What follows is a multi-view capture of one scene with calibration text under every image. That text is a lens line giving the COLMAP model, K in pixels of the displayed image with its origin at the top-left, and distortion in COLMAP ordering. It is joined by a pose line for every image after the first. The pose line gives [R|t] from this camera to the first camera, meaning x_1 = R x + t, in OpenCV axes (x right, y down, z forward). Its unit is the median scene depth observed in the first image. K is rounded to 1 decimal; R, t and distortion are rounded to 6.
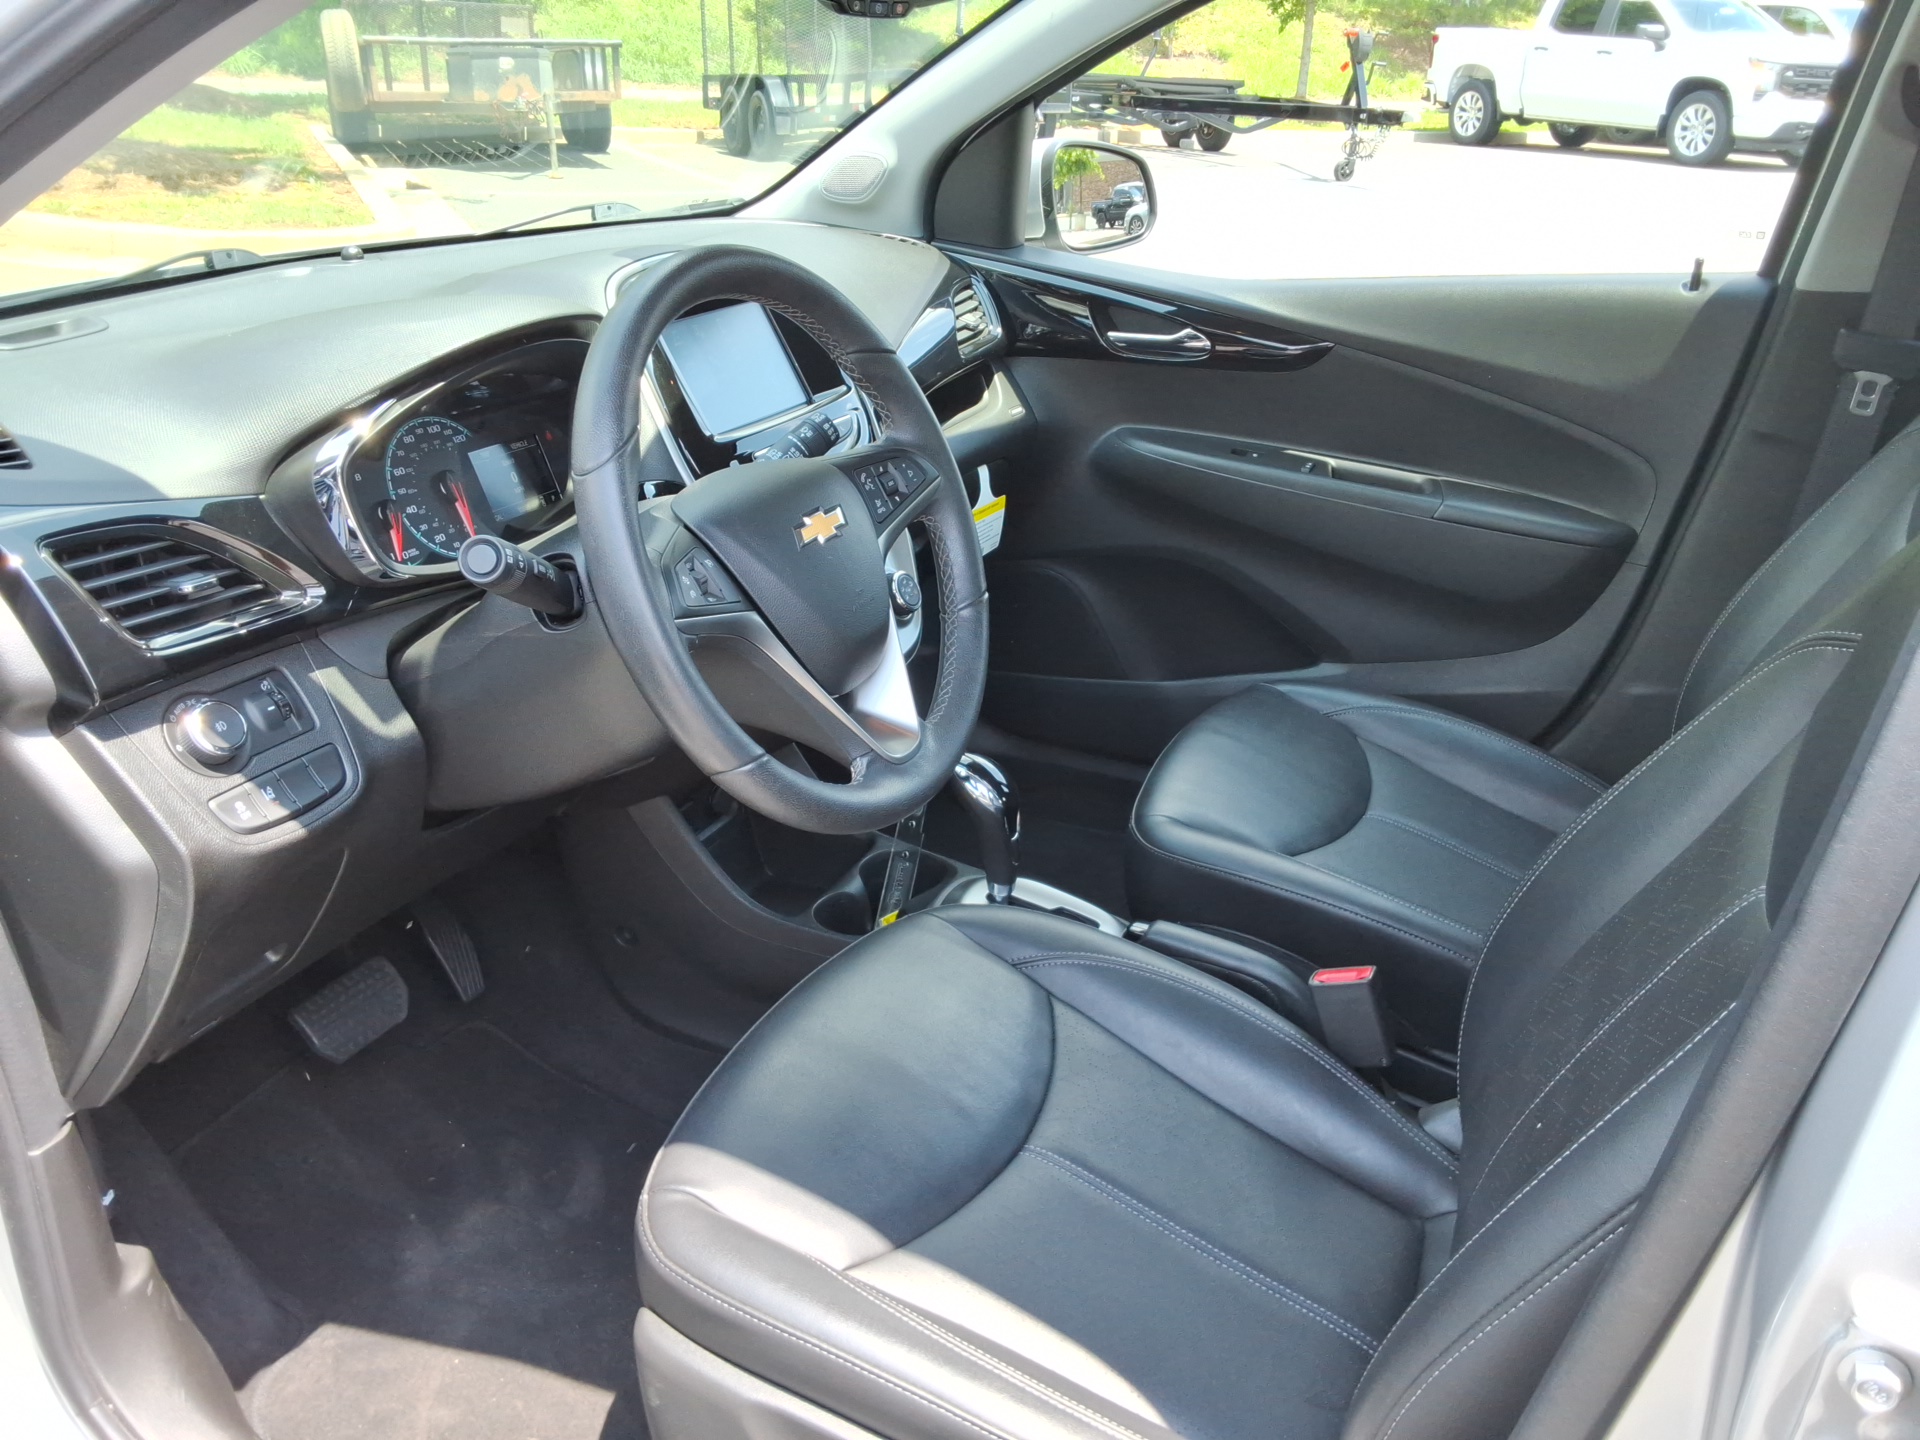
lens RADIAL K [[1546.0, 0, 955.9], [0, 1546.0, 715.0], [0, 0, 1]] dist [0.098293, -0.157658]
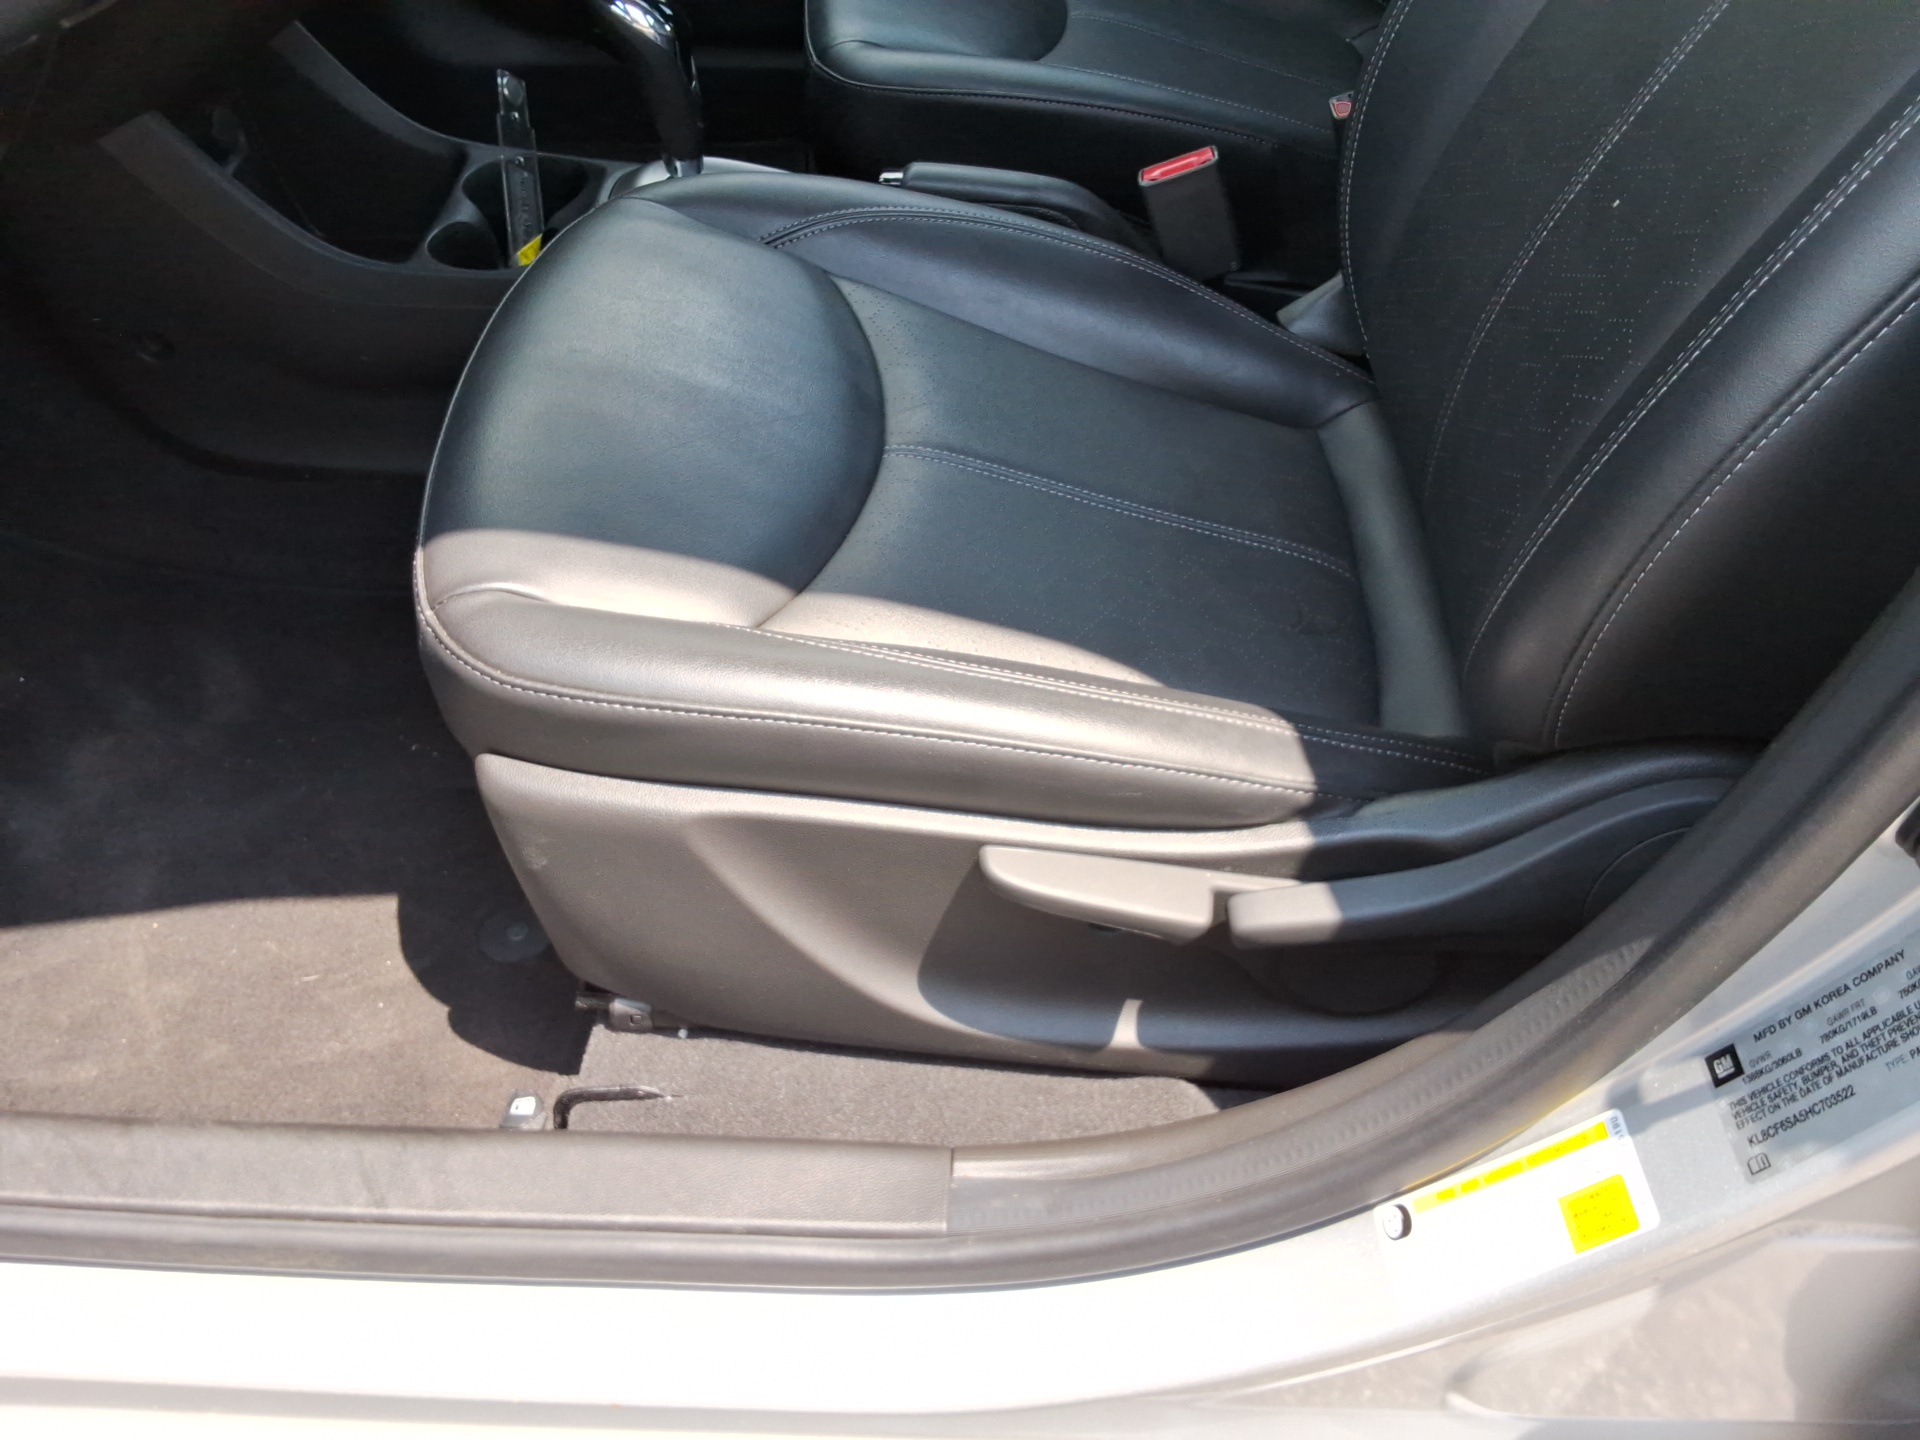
lens RADIAL K [[1546.0, 0, 973.0], [0, 1546.0, 738.5], [0, 0, 1]] dist [0.098293, -0.157658]
pose [[0.915059, -0.276987, 0.293164, -0.160018], [0.151904, 0.910041, 0.385683, 0.106331], [-0.373620, -0.308390, 0.874816, 0.240623]]
